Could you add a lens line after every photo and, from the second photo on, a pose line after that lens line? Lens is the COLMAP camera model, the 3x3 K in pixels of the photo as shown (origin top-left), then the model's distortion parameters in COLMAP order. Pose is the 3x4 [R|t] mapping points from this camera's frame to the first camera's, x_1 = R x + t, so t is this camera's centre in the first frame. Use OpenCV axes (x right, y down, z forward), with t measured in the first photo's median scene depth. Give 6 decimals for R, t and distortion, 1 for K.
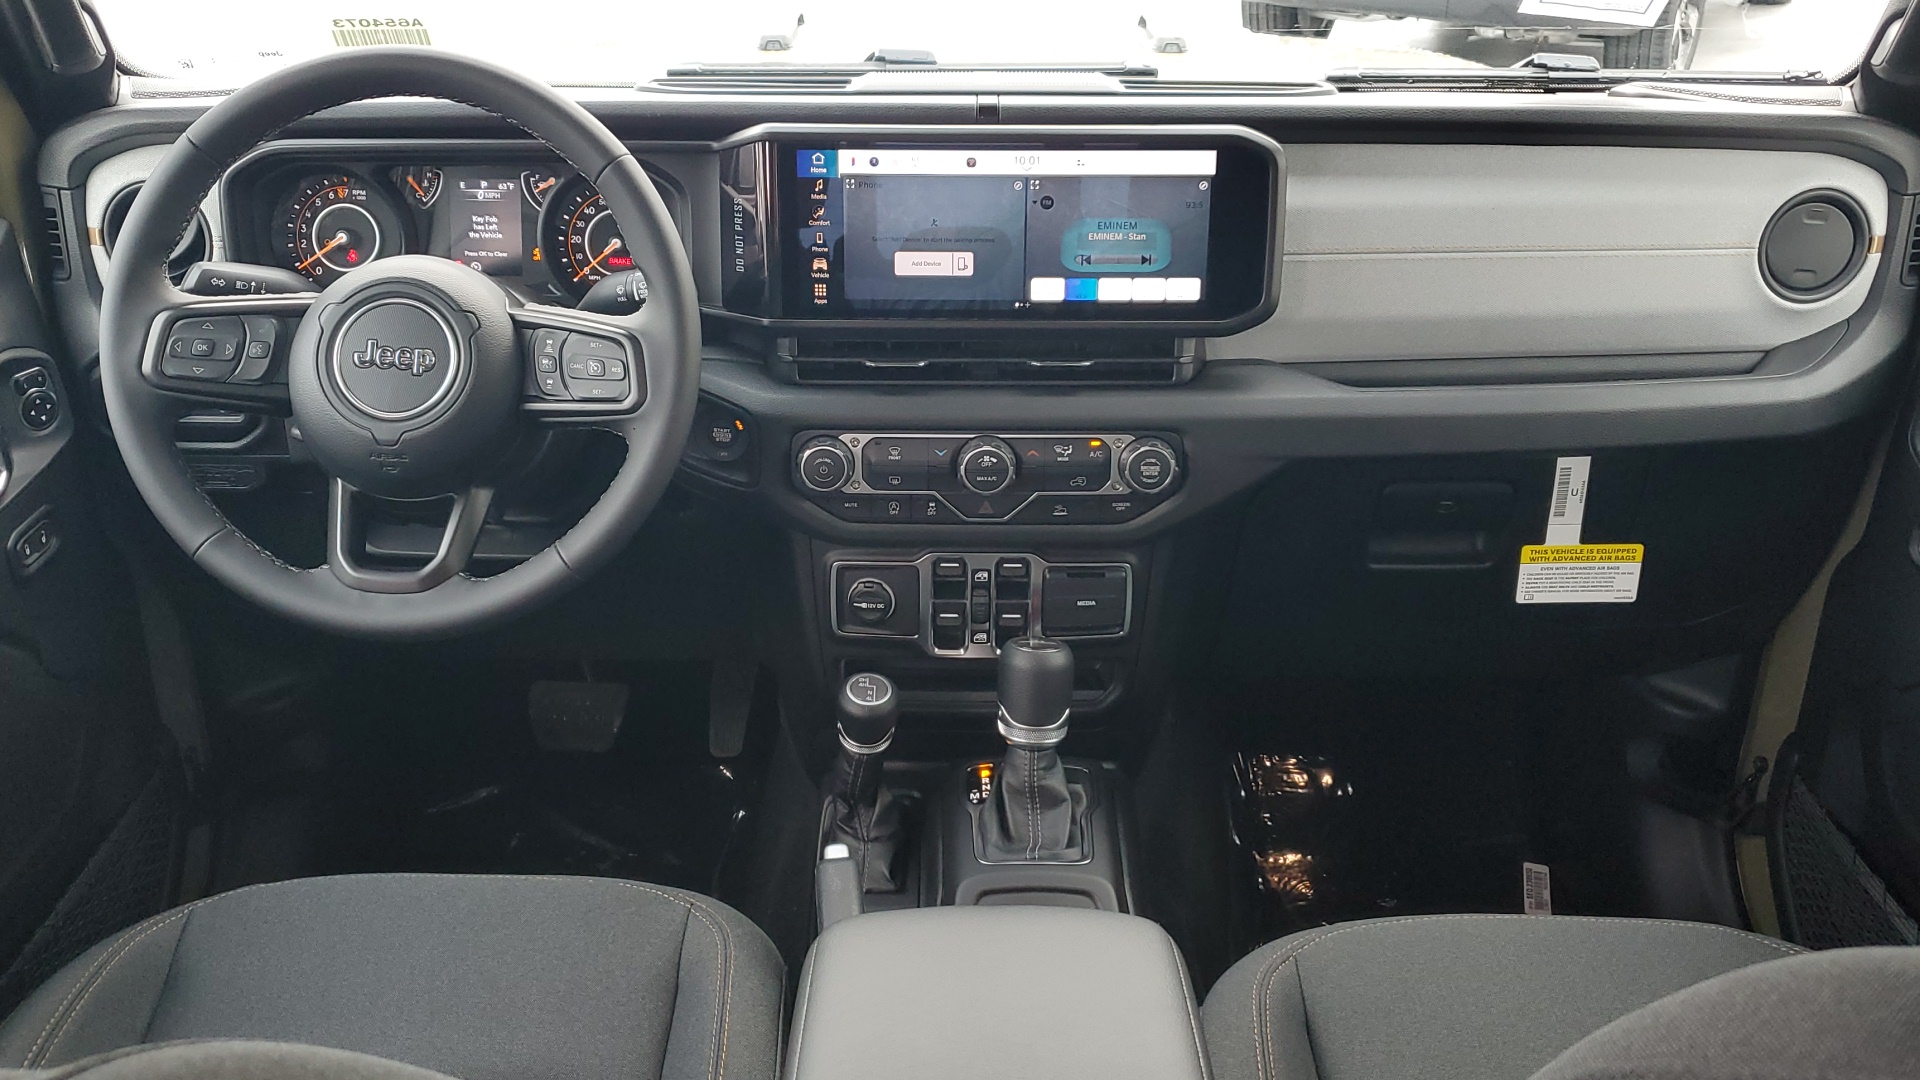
lens RADIAL K [[1559.3, 0, 936.9], [0, 1559.3, 540.2], [0, 0, 1]] dist [0.063116, -0.151197]
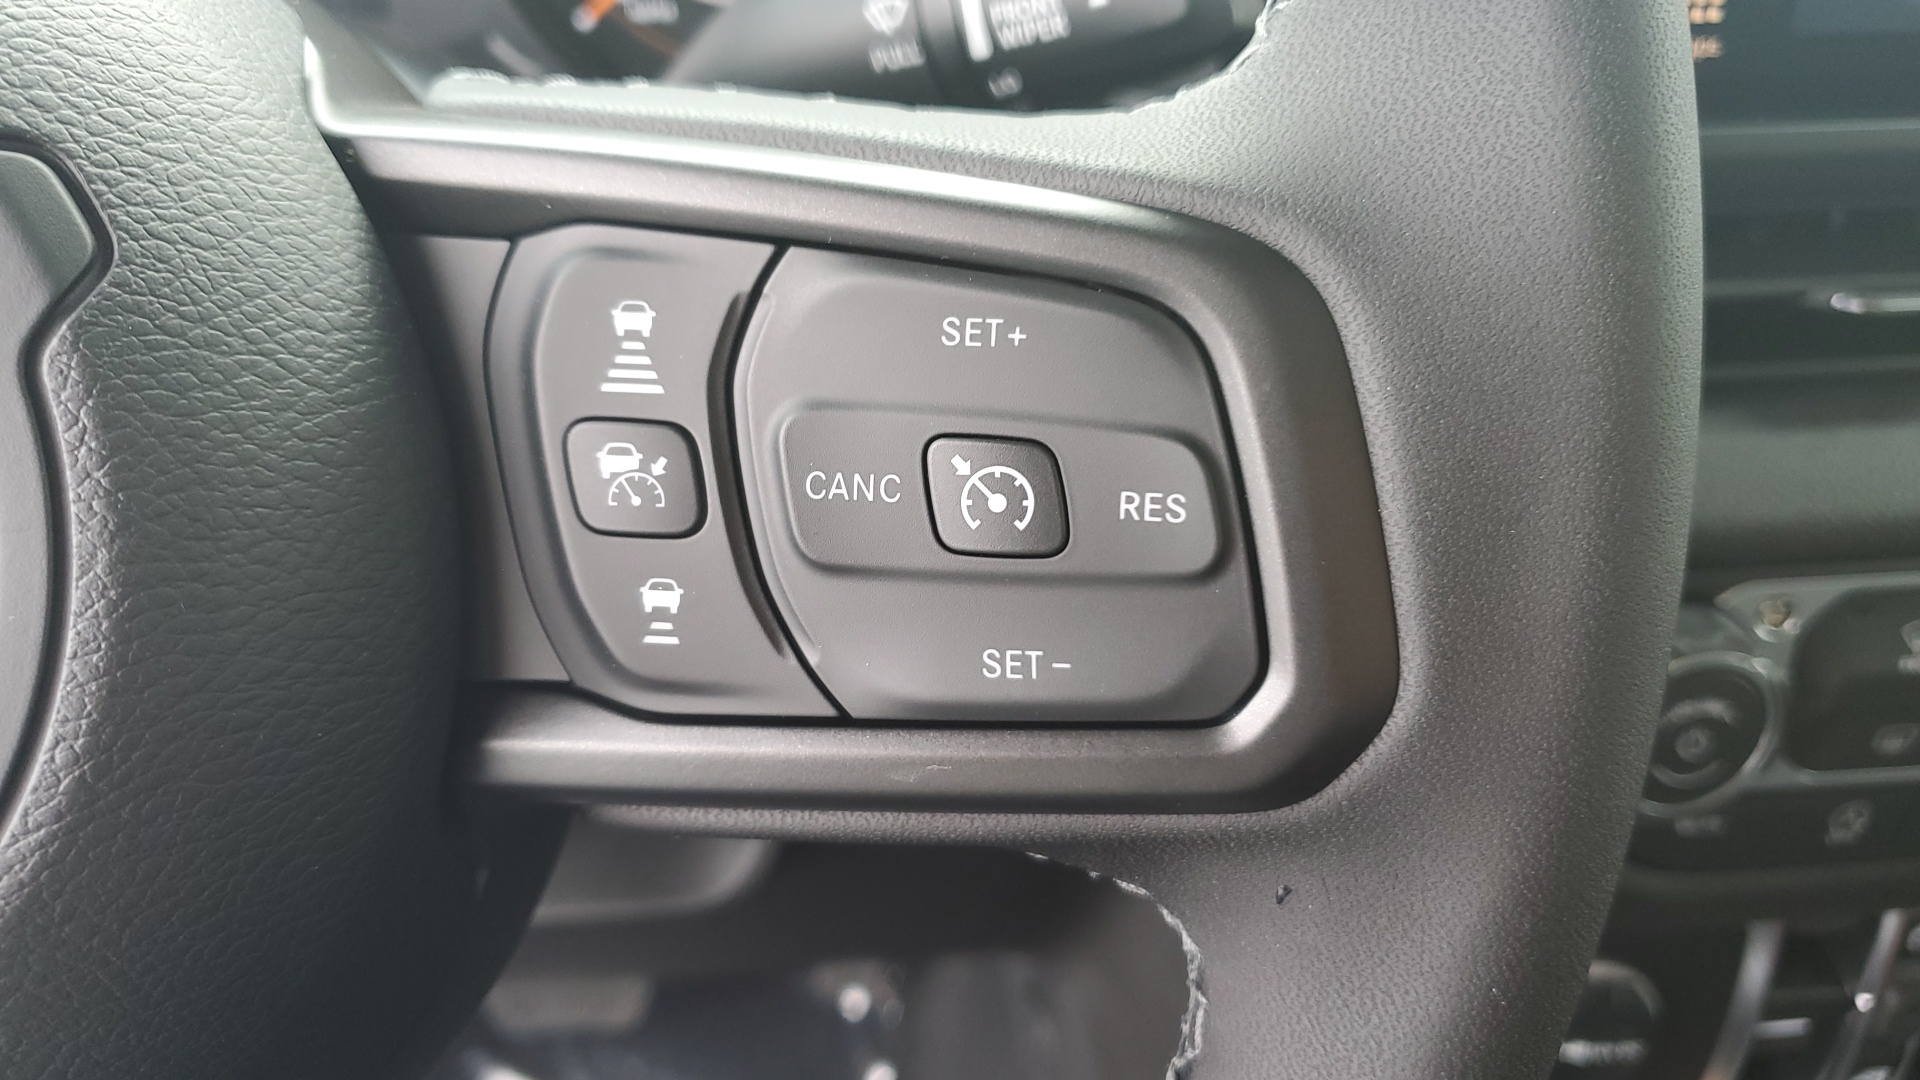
lens RADIAL K [[1559.3, 0, 1006.7], [0, 1559.3, 533.3], [0, 0, 1]] dist [0.063116, -0.151197]
pose [[0.991770, -0.059718, 0.113251, -0.205461], [0.048566, 0.993922, 0.098797, -0.106645], [-0.118462, -0.092484, 0.988642, 0.758264]]
